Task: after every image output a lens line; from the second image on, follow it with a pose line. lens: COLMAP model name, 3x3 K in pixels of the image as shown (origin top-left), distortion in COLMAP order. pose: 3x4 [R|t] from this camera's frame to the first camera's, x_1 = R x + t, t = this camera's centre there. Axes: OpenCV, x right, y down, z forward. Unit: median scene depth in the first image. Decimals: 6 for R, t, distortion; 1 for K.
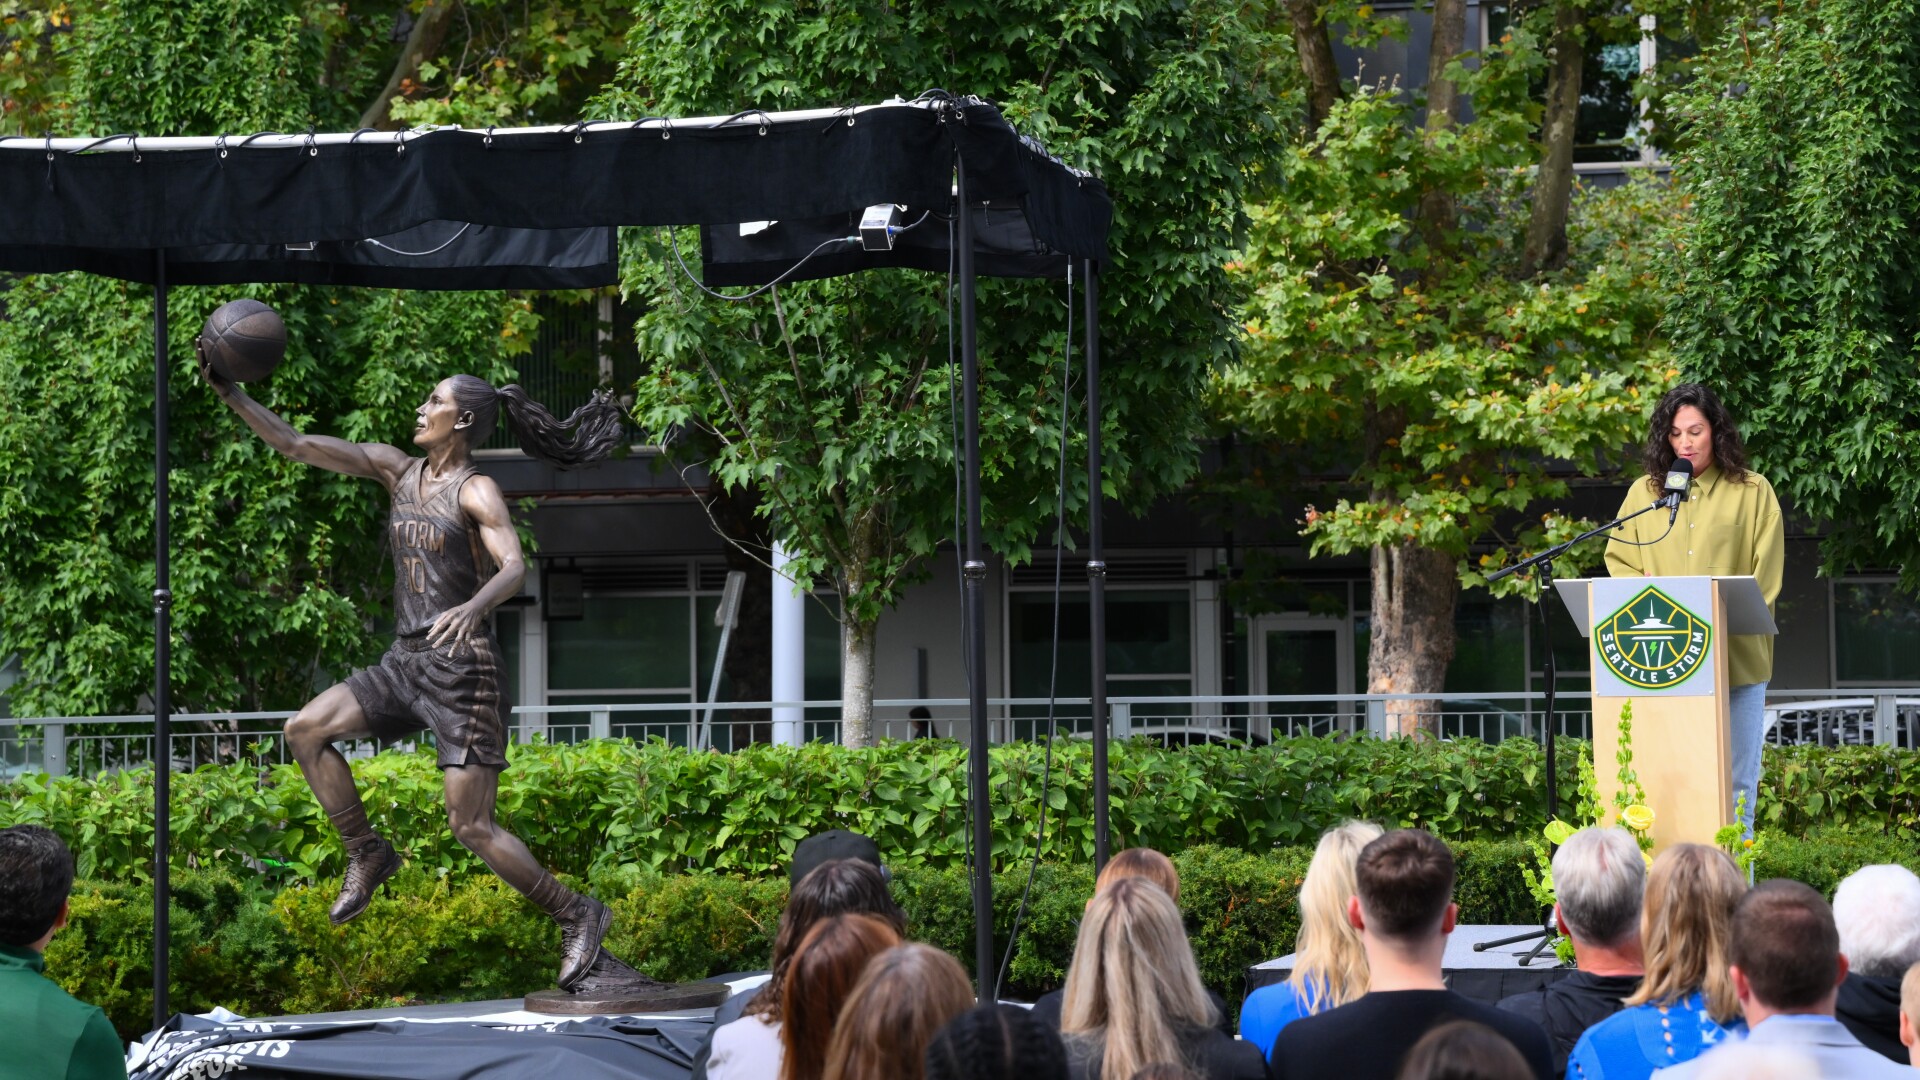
lens RADIAL K [[4620.0, 0, 635.3], [0, 4620.0, 664.7], [0, 0, 1]] dist [-0.756358, 9.896140]
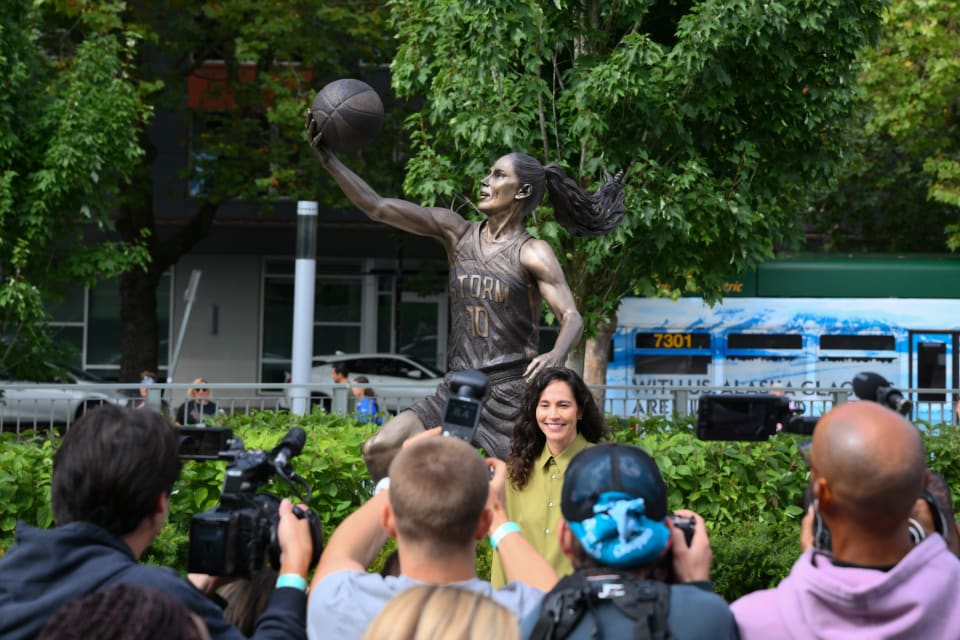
lens RADIAL K [[2260.5, 0, 556.8], [0, 2260.5, 317.4], [0, 0, 1]] dist [-0.016136, 0.298224]
pose [[0.969750, 0.030110, 0.242235, -0.129766], [-0.030971, 0.999520, -0.000252, -0.016147], [-0.242126, -0.007258, 0.970218, 0.335014]]
